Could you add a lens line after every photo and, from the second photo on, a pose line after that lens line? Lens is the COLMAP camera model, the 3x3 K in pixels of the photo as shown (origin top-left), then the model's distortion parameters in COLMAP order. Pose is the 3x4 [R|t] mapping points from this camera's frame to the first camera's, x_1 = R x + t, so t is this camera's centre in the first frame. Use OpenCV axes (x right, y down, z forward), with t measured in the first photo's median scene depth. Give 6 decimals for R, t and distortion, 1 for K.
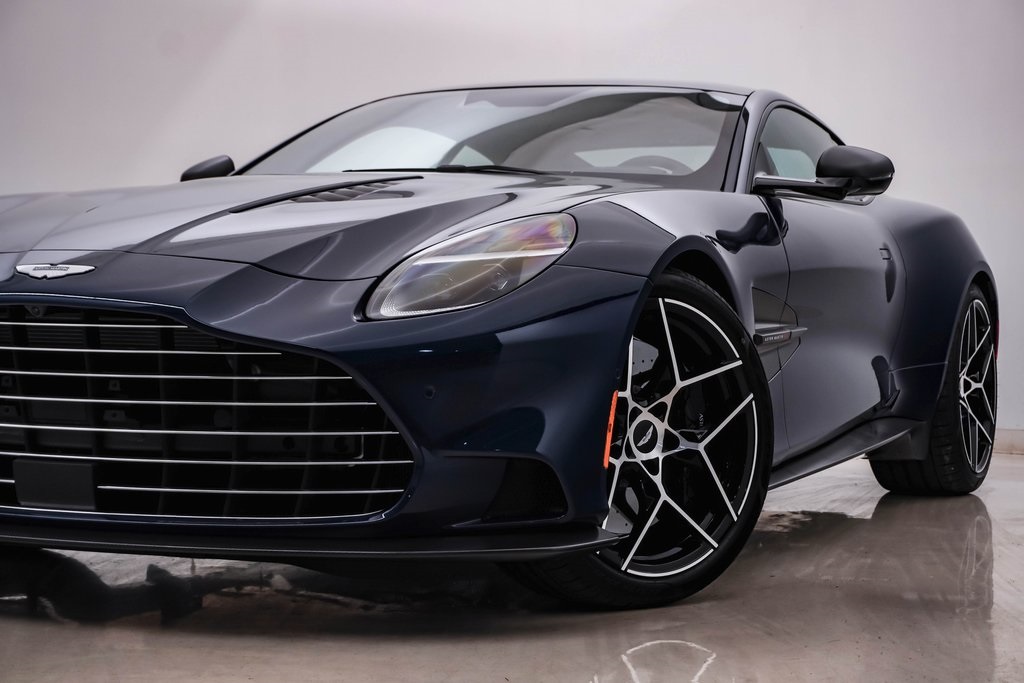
lens RADIAL K [[2177.2, 0, 517.8], [0, 2177.2, 341.9], [0, 0, 1]] dist [-0.042276, 0.000000]
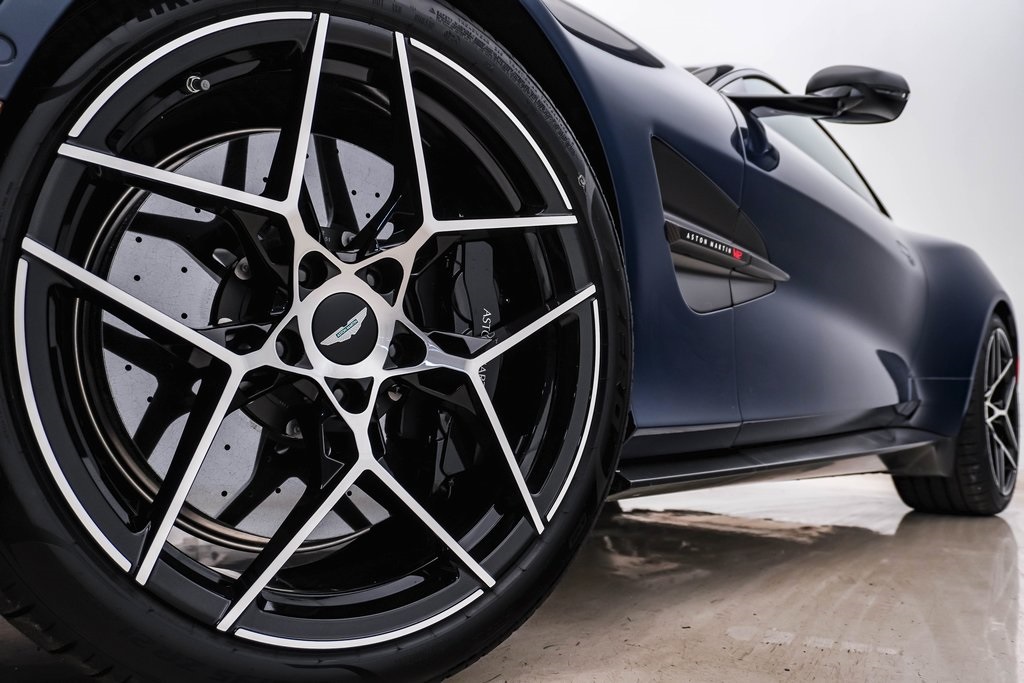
lens RADIAL K [[910.1, 0, 506.9], [0, 910.1, 350.4], [0, 0, 1]] dist [0.003135, 0.006155]
pose [[0.995699, 0.070694, -0.059879, 0.104224], [-0.077630, 0.989395, -0.122768, 0.069020], [0.050565, 0.126888, 0.990627, 0.812163]]
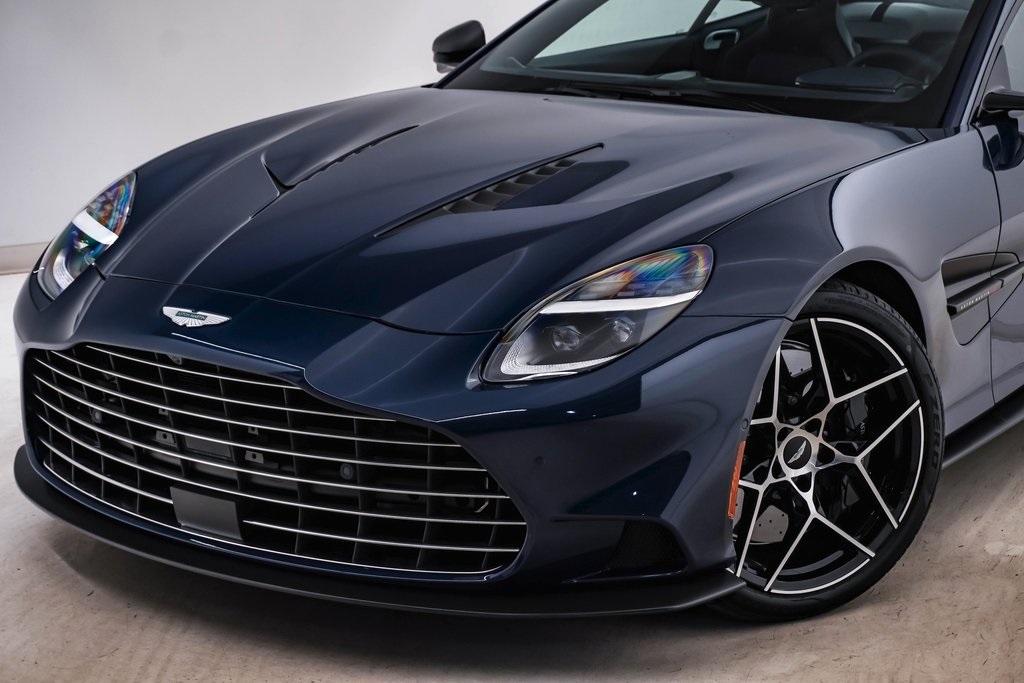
lens RADIAL K [[2177.2, 0, 509.5], [0, 2177.2, 351.0], [0, 0, 1]] dist [-0.042276, 0.000000]
pose [[0.973833, 0.029806, -0.225302, 0.152381], [0.020670, 0.975637, 0.218414, -0.219946], [0.226323, -0.217356, 0.949492, 0.042686]]
